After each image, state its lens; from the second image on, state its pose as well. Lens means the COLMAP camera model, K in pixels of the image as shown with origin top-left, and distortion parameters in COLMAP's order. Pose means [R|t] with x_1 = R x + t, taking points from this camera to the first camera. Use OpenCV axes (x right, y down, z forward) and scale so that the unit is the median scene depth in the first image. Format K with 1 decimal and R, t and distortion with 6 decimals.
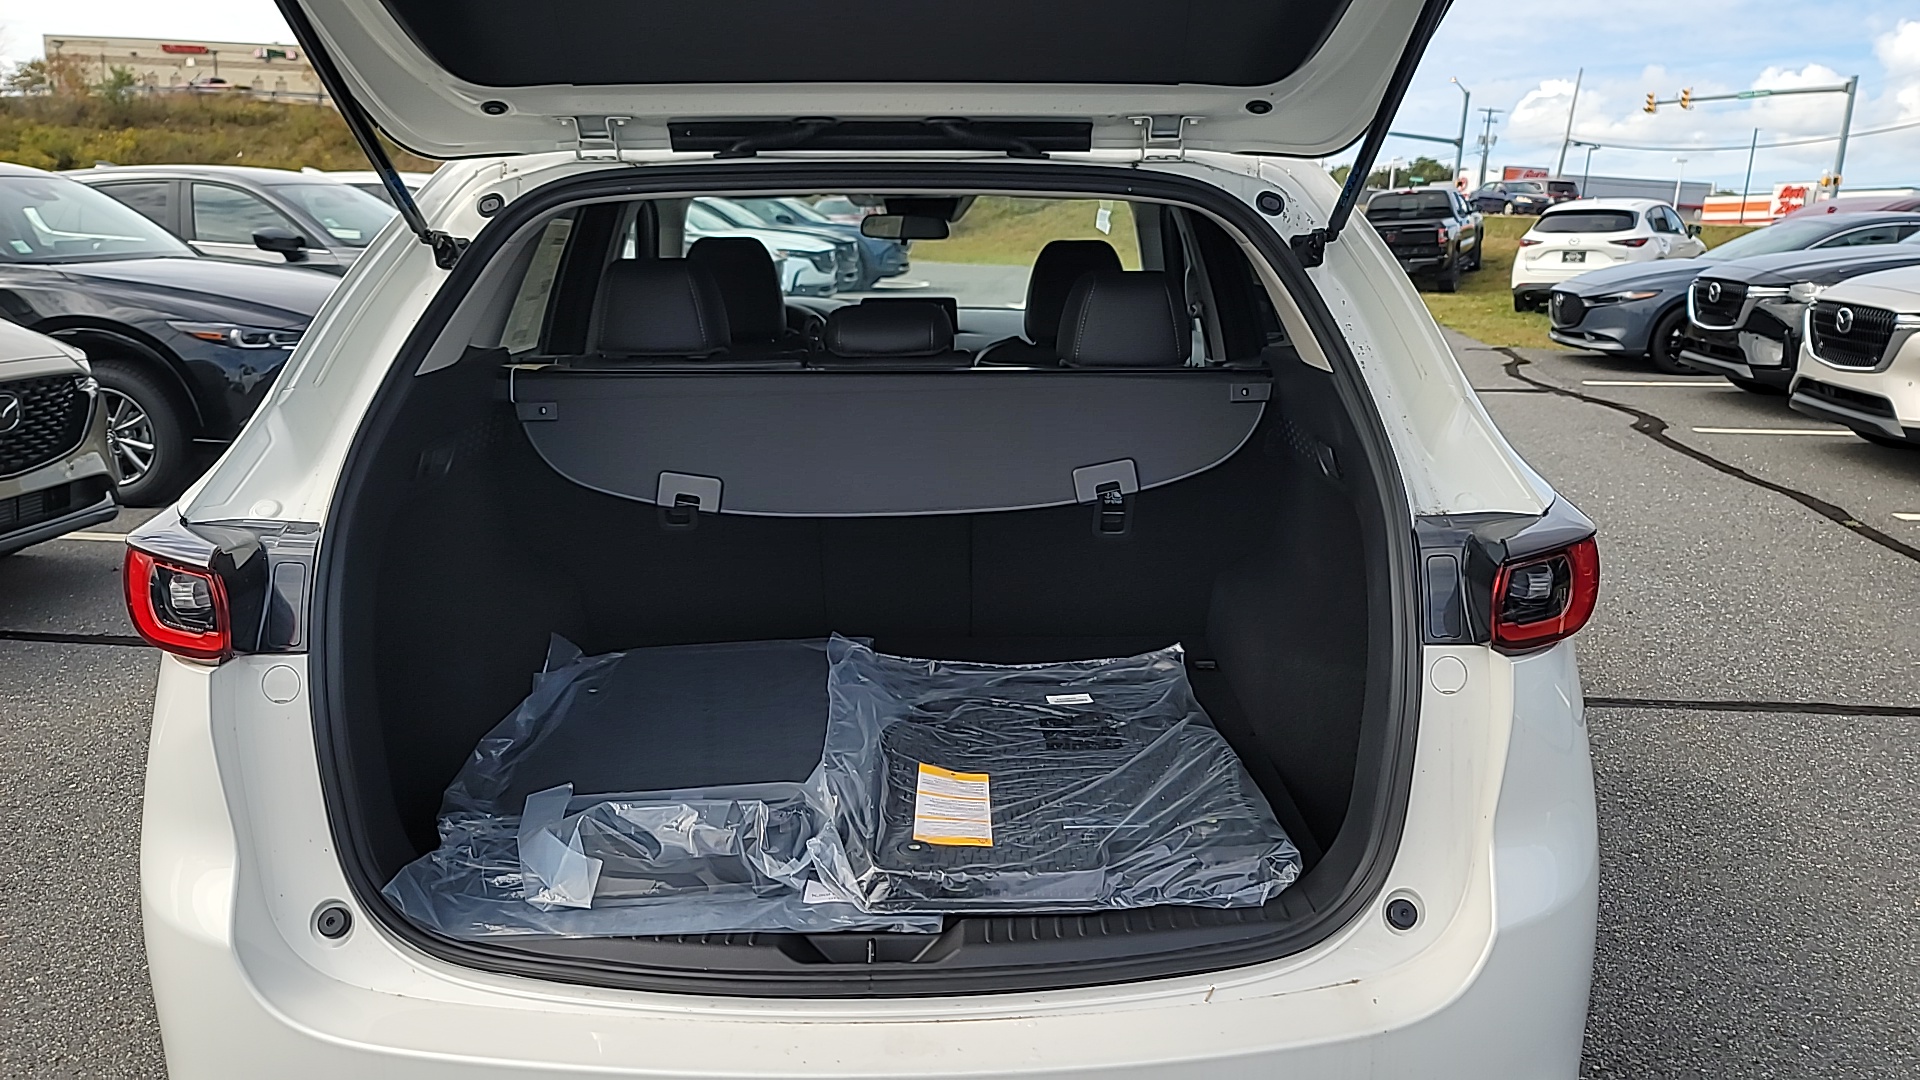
lens RADIAL K [[1421.3, 0, 978.7], [0, 1421.3, 563.2], [0, 0, 1]] dist [0.045461, -0.046837]
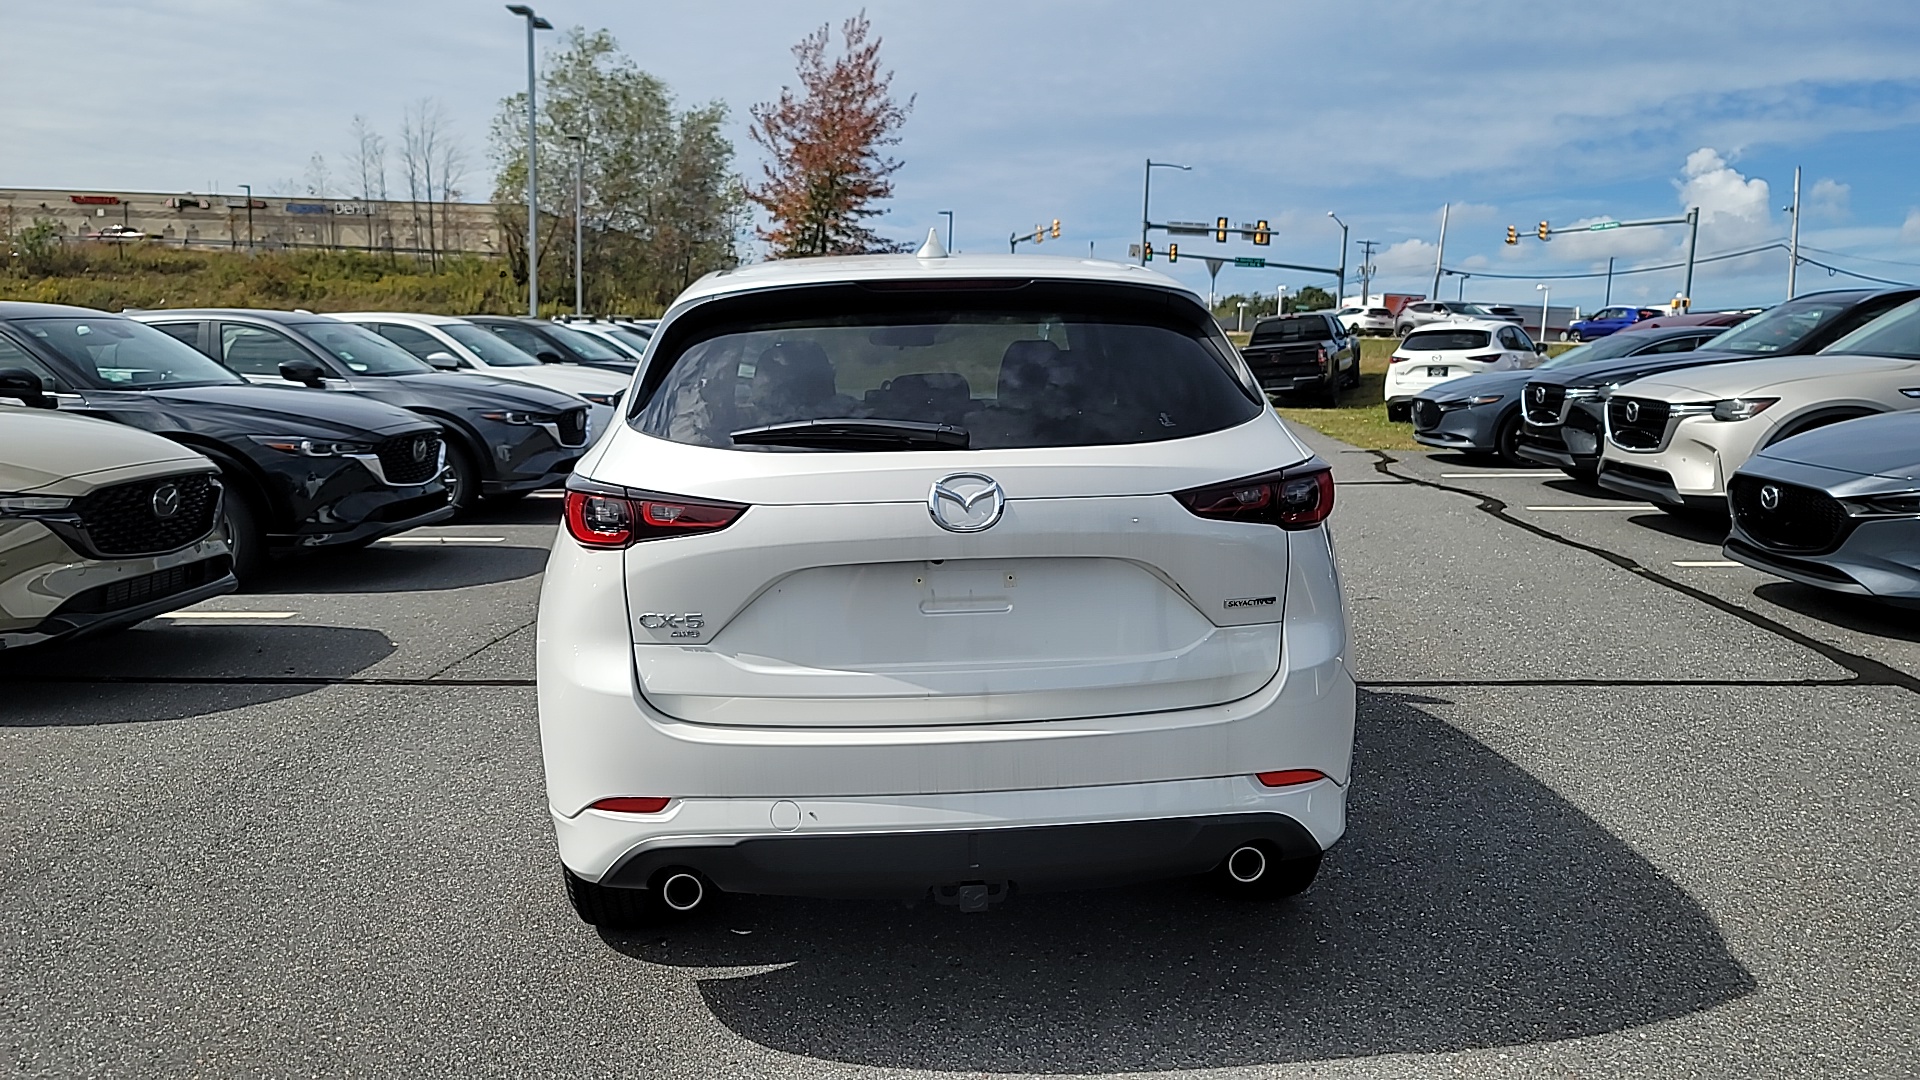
lens RADIAL K [[1421.3, 0, 952.9], [0, 1421.3, 555.1], [0, 0, 1]] dist [0.045461, -0.046837]
pose [[0.998718, -0.022948, 0.045110, -0.047402], [0.027114, 0.995199, -0.094038, 0.072856], [-0.042736, 0.095141, 0.994546, -0.247986]]
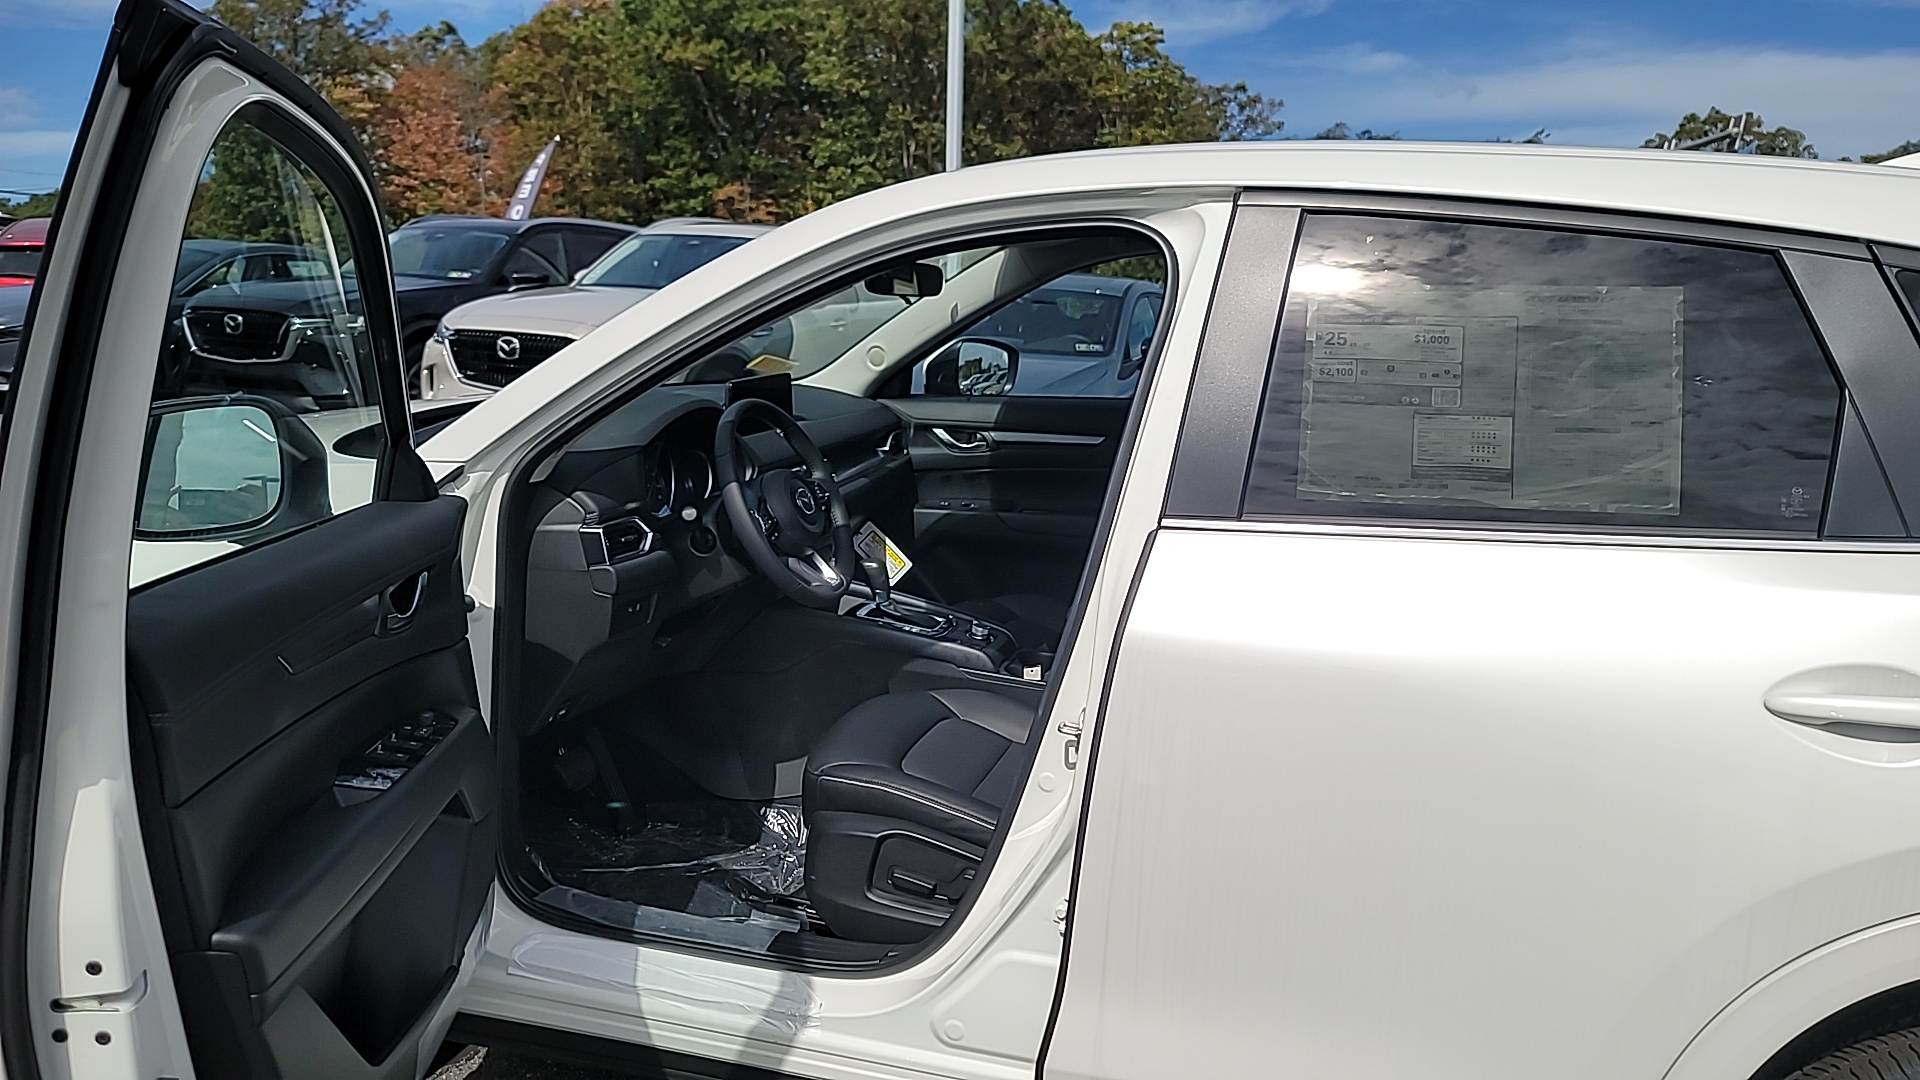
lens RADIAL K [[1421.3, 0, 971.6], [0, 1421.3, 545.7], [0, 0, 1]] dist [0.045461, -0.046837]
pose [[0.292843, -0.173997, 0.940196, -0.492109], [0.195432, 0.973437, 0.119278, -0.122335], [-0.935975, 0.148814, 0.319069, 0.507832]]
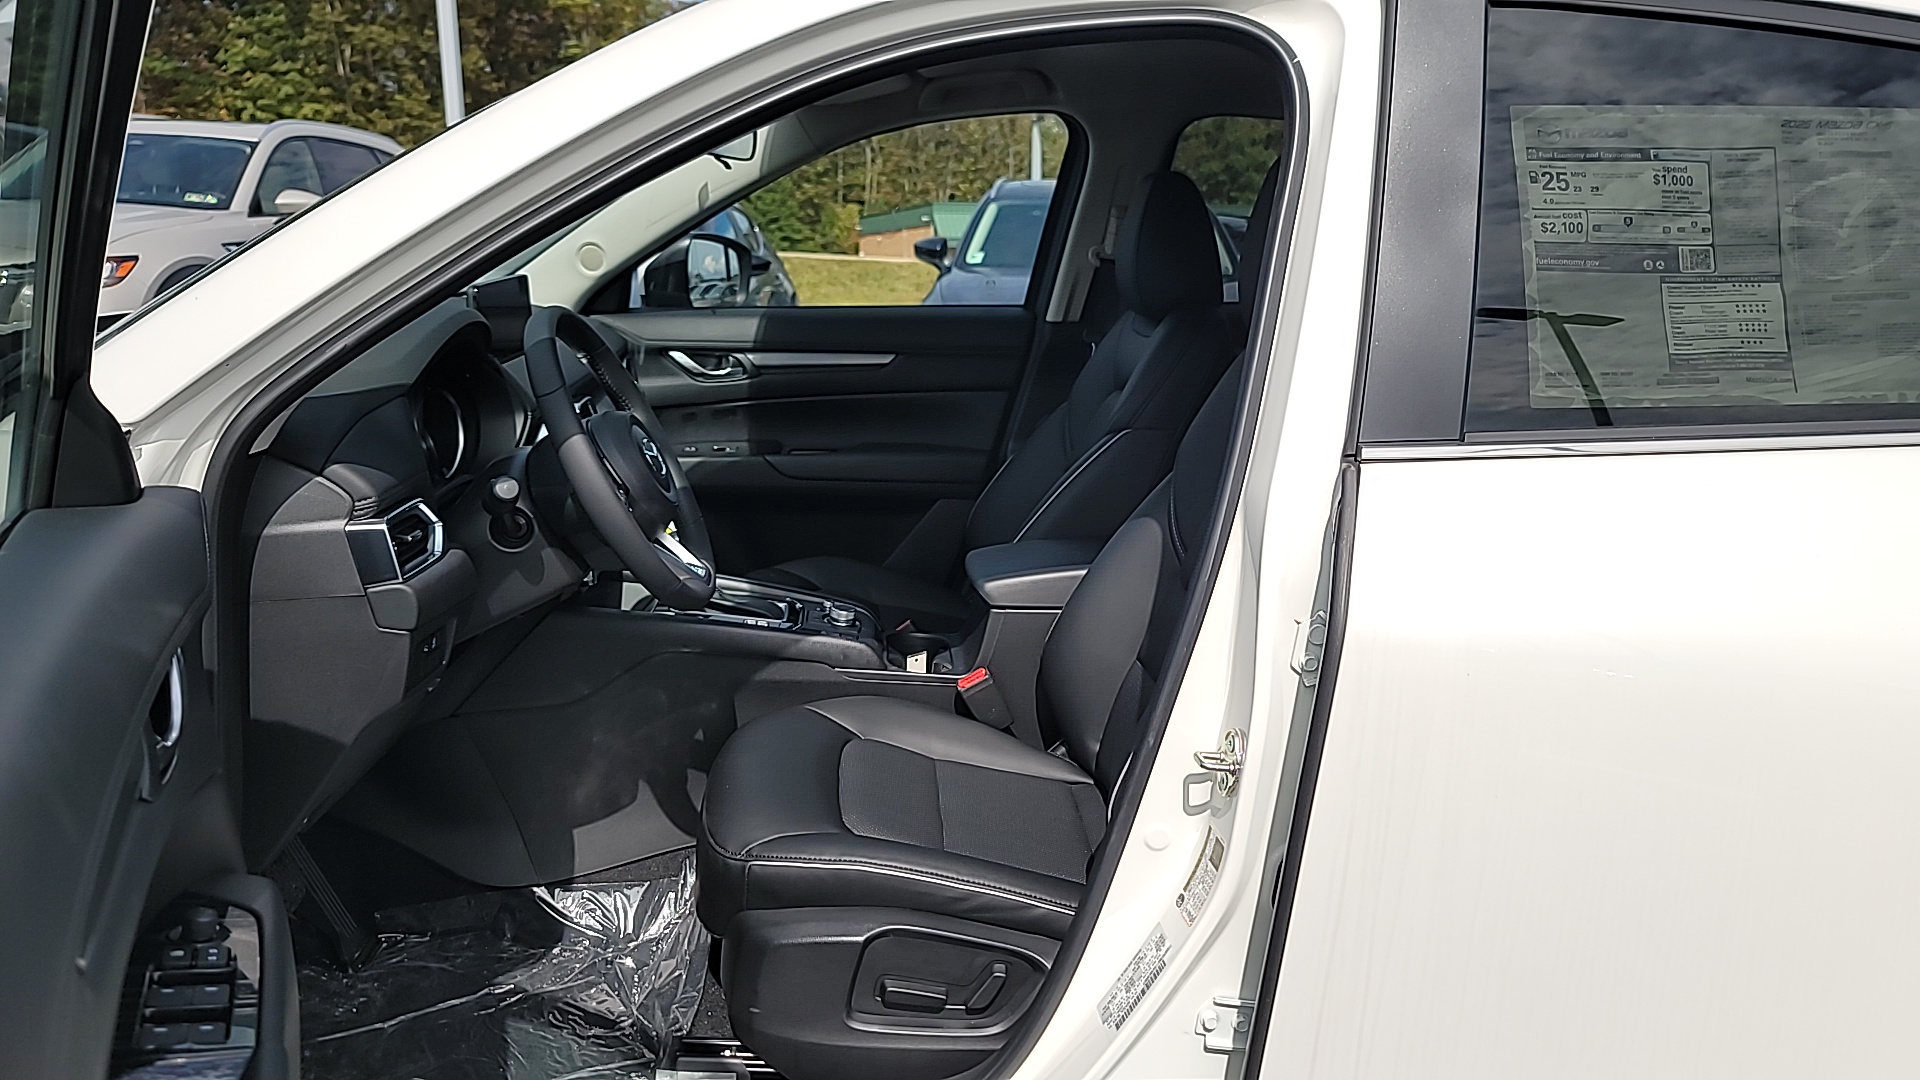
lens RADIAL K [[1421.3, 0, 987.8], [0, 1421.3, 571.1], [0, 0, 1]] dist [0.045461, -0.046837]
pose [[-0.065630, -0.246438, 0.966934, -0.391265], [0.207871, 0.944387, 0.254800, -0.131763], [-0.975952, 0.217720, -0.010753, 0.631611]]
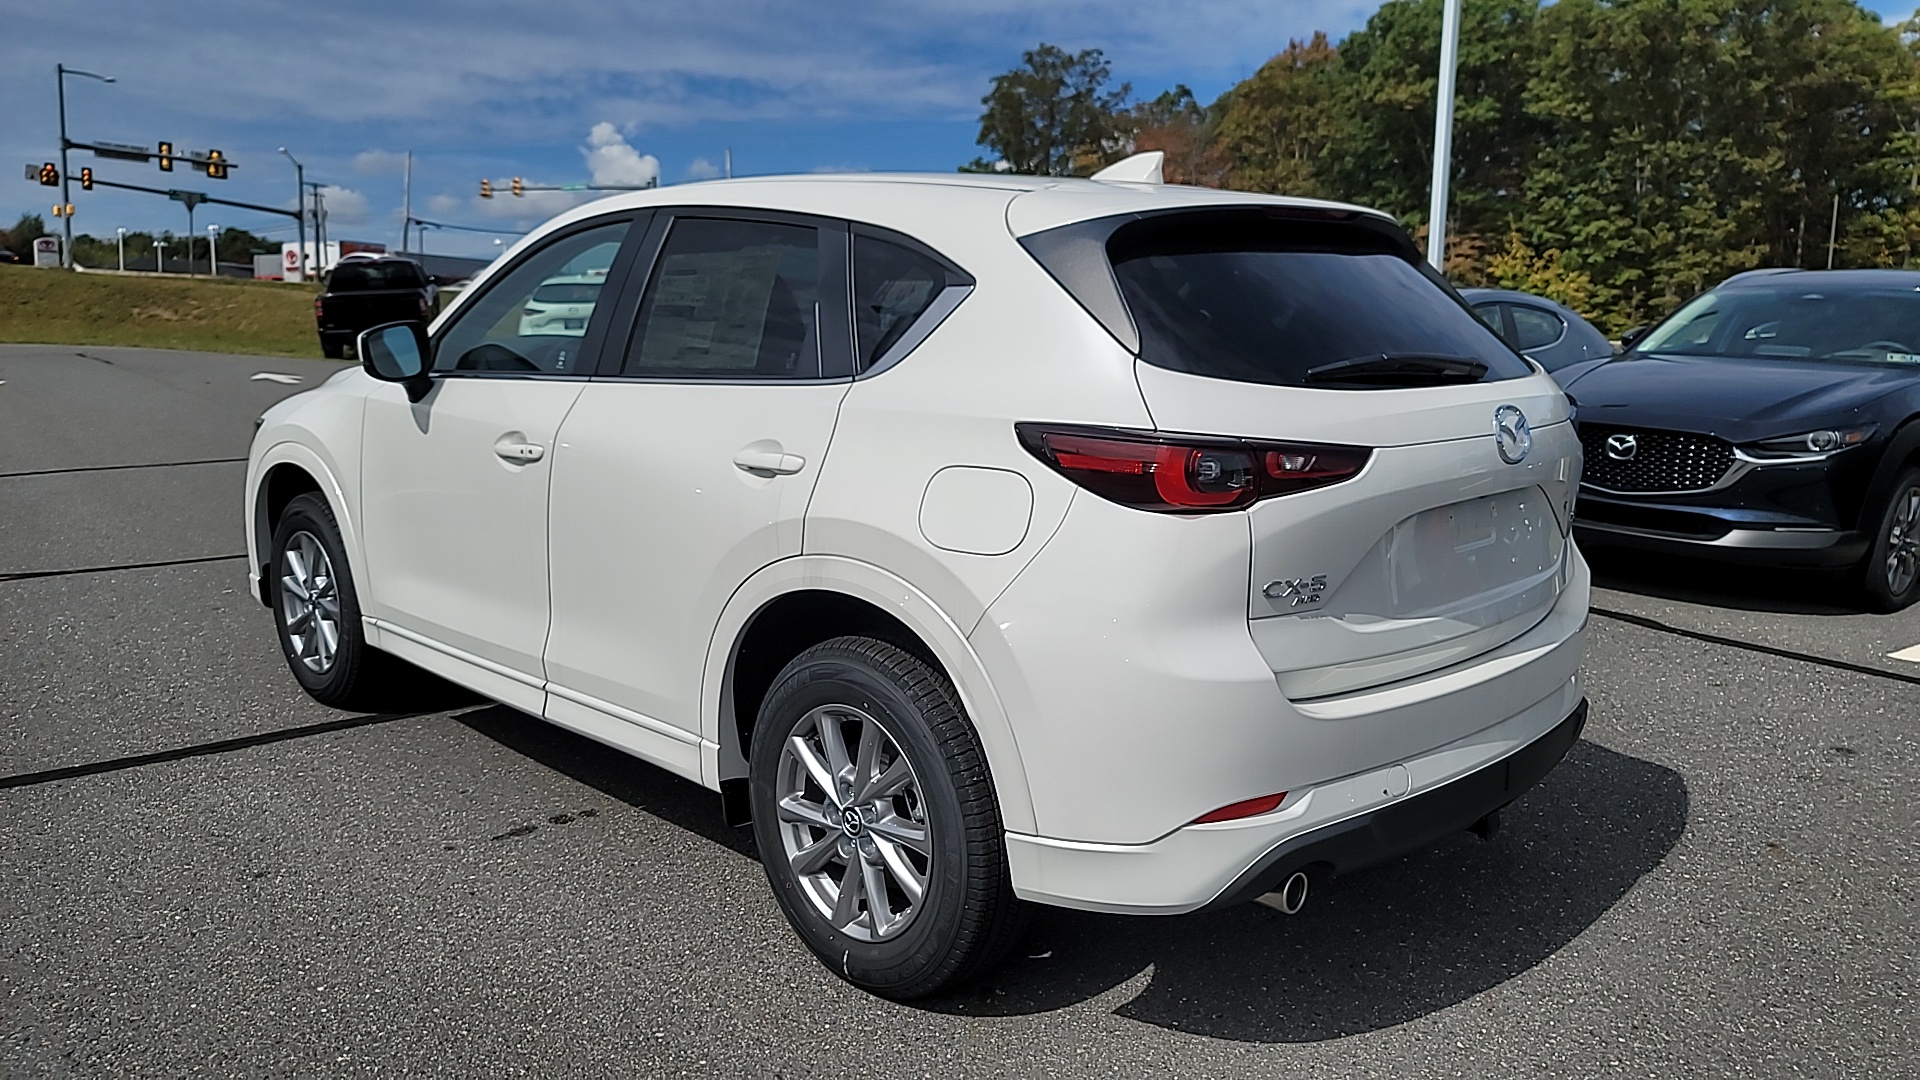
lens RADIAL K [[1421.3, 0, 970.7], [0, 1421.3, 536.6], [0, 0, 1]] dist [0.045461, -0.046837]
pose [[0.712792, -0.112123, 0.692355, -0.499679], [0.159511, 0.987187, -0.004350, 0.016306], [-0.682996, 0.113539, 0.721544, 0.011422]]
